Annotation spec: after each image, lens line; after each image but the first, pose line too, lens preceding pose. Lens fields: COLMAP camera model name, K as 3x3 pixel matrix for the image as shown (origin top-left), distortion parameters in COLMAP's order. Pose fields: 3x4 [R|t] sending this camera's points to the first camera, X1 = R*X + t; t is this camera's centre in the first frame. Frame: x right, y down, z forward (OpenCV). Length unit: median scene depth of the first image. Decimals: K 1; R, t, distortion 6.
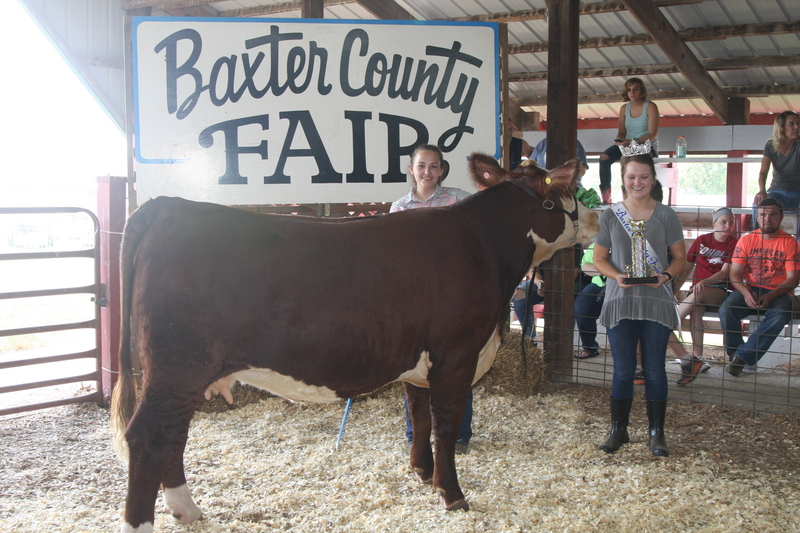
lens RADIAL K [[1035.8, 0, 400.7], [0, 1035.8, 276.2], [0, 0, 1]] dist [-0.099506, 0.000000]
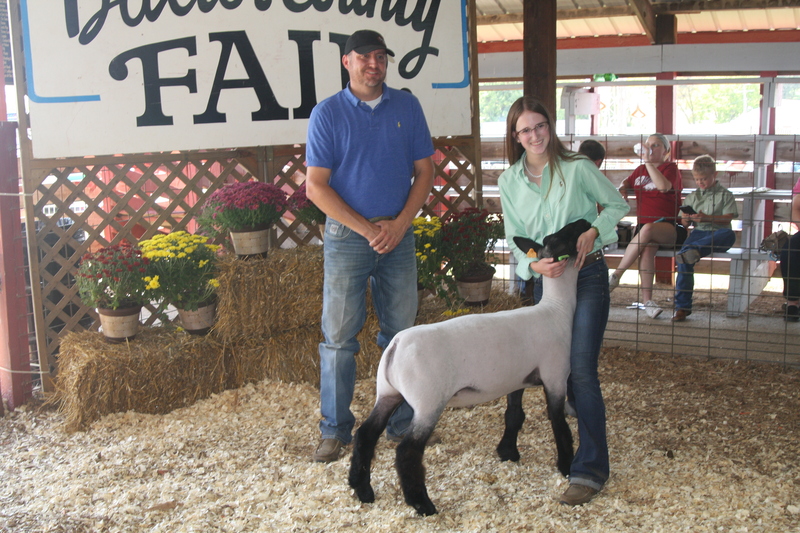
lens RADIAL K [[1035.8, 0, 397.2], [0, 1035.8, 280.6], [0, 0, 1]] dist [-0.099506, 0.000000]
pose [[0.980771, -0.058807, 0.186093, -0.132129], [0.046181, 0.996373, 0.071472, -0.018228], [-0.189621, -0.061504, 0.979929, 0.181349]]
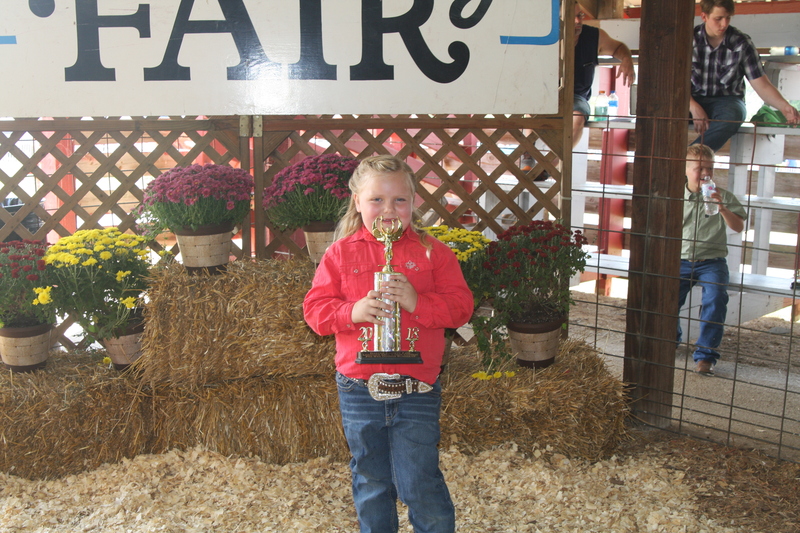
lens RADIAL K [[1035.8, 0, 394.8], [0, 1035.8, 278.8], [0, 0, 1]] dist [-0.099506, 0.000000]
pose [[0.997099, 0.023147, -0.072504, 0.051298], [-0.017058, 0.996362, 0.083495, -0.028894], [0.074173, -0.082016, 0.993867, 0.427104]]
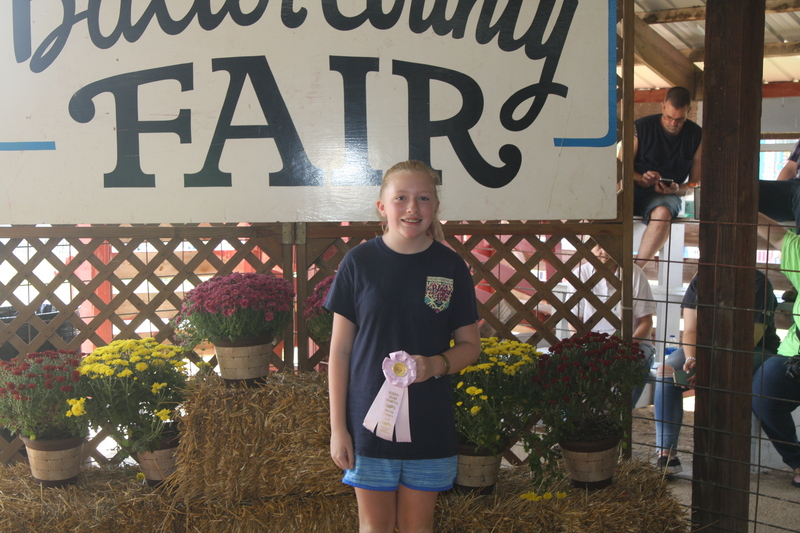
lens RADIAL K [[1252.9, 0, 394.7], [0, 1252.9, 280.4], [0, 0, 1]] dist [-0.046417, 0.000000]
pose [[0.988240, 0.016779, -0.151984, 0.084809], [-0.017737, 0.999830, -0.004945, -0.036712], [0.151876, 0.007583, 0.988371, 0.340747]]
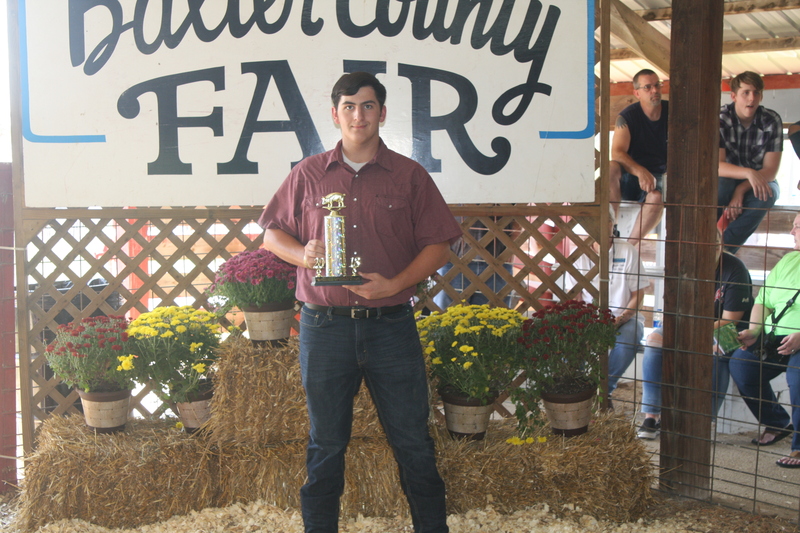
lens RADIAL K [[1252.9, 0, 395.9], [0, 1252.9, 288.3], [0, 0, 1]] dist [-0.046417, 0.000000]
pose [[0.984834, 0.019803, -0.172364, 0.113977], [-0.018507, 0.999787, 0.009127, -0.026750], [0.172508, -0.005799, 0.984991, 0.243027]]
